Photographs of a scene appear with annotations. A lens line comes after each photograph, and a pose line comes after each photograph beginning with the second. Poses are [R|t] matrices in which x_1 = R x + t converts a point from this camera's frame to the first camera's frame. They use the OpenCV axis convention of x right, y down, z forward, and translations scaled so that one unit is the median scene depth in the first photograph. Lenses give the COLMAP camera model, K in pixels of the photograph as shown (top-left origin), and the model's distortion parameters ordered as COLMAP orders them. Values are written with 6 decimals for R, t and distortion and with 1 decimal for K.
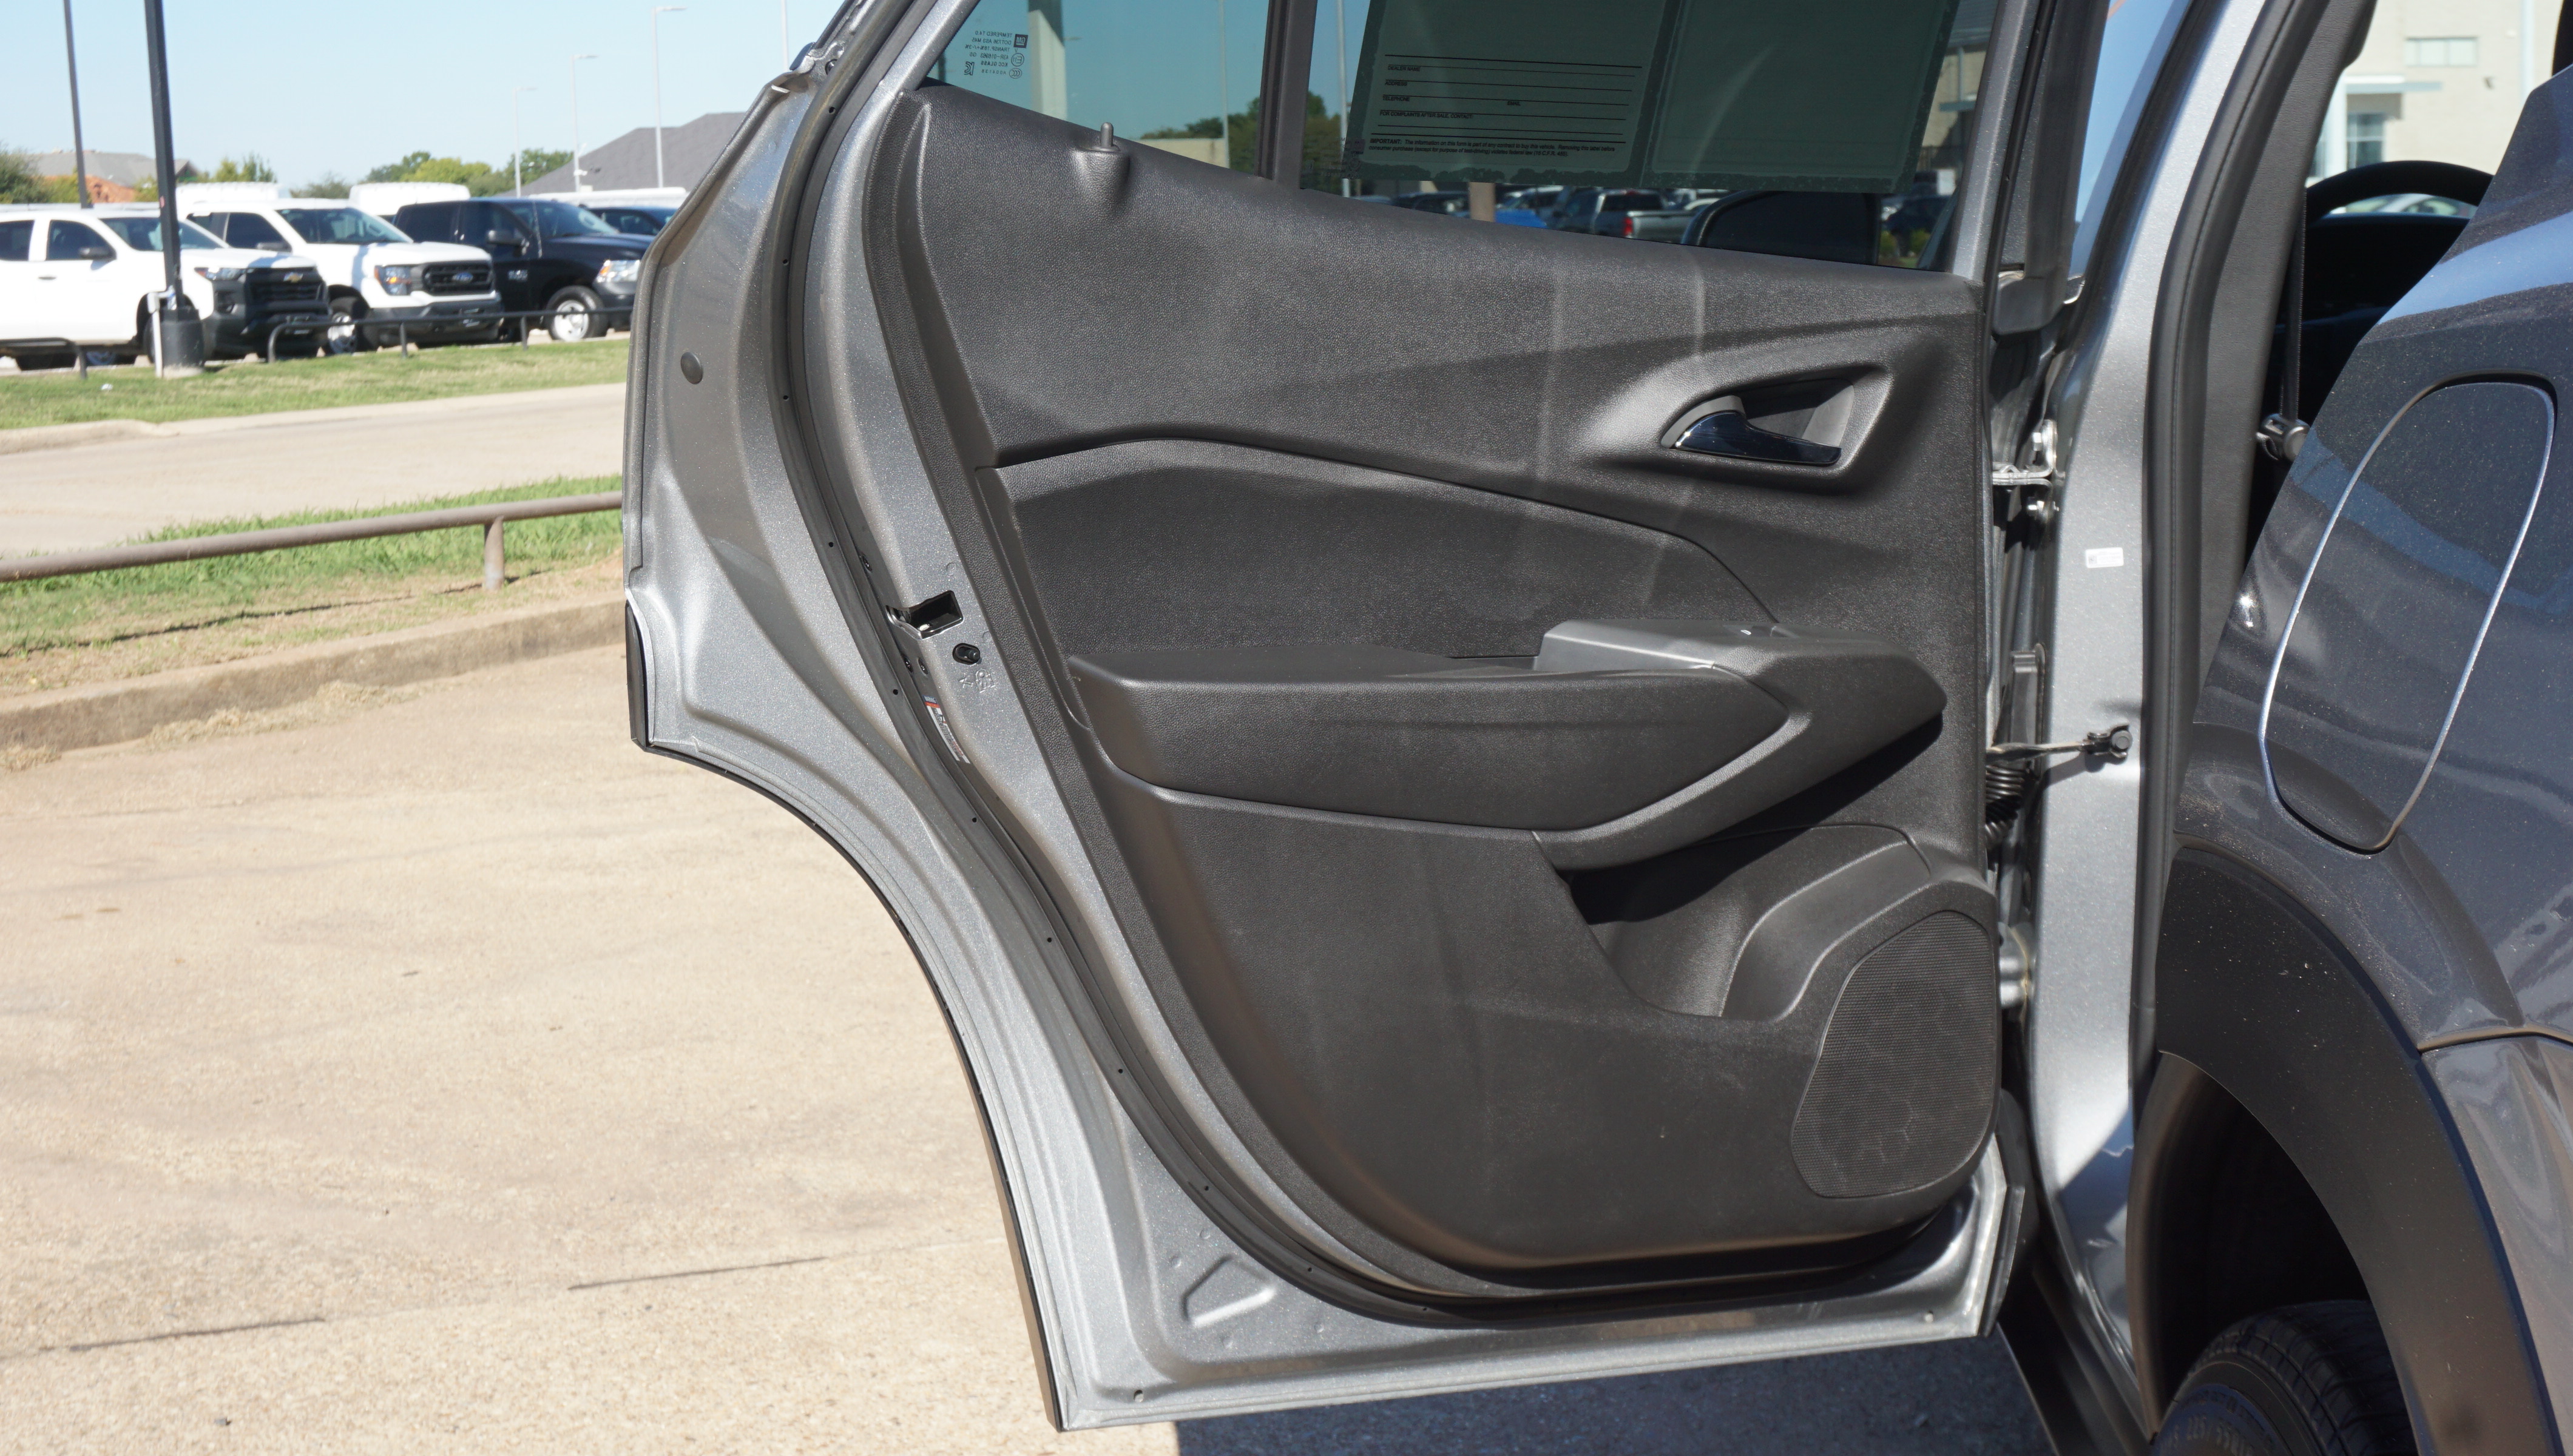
lens RADIAL K [[3262.1, 0, 1286.5], [0, 3262.1, 728.0], [0, 0, 1]] dist [0.010958, 0.005323]
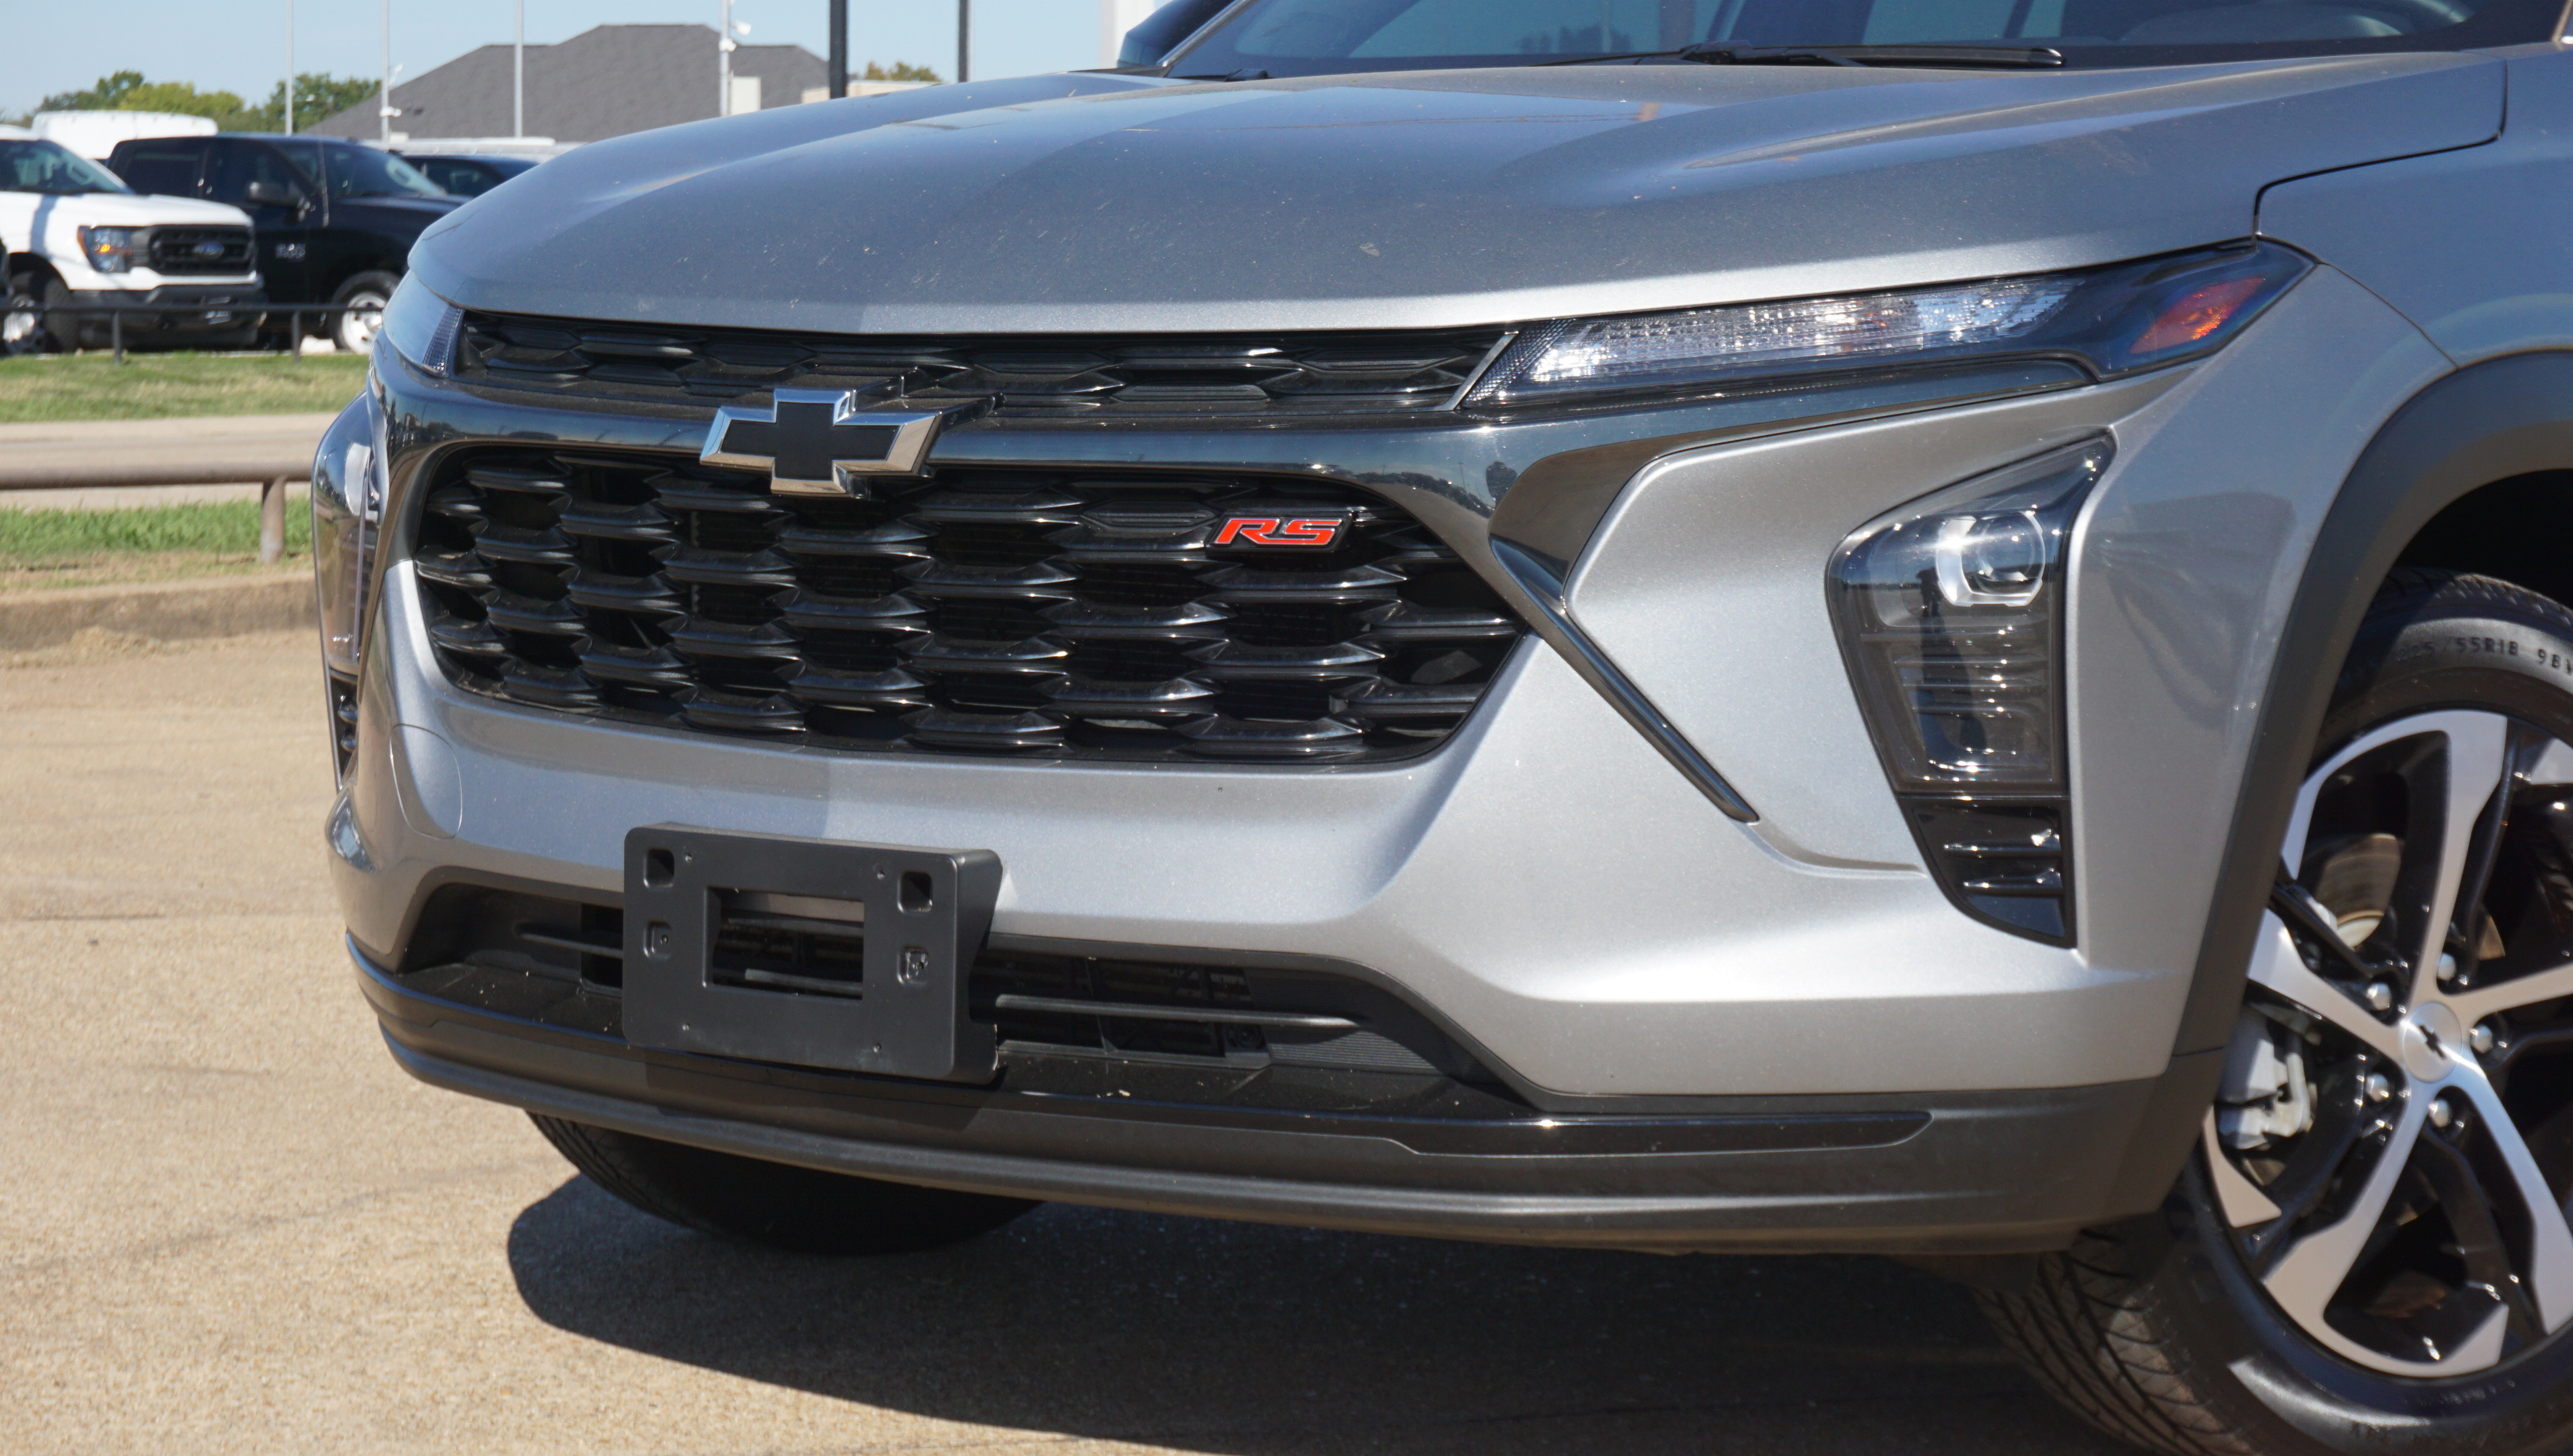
lens RADIAL K [[5477.3, 0, 1286.5], [0, 5477.3, 728.0], [0, 0, 1]] dist [0.056603, 0.326038]
pose [[0.998229, 0.038567, -0.045303, 0.021600], [-0.041365, 0.997185, -0.062542, 0.020664], [0.042763, 0.064305, 0.997014, -0.102198]]
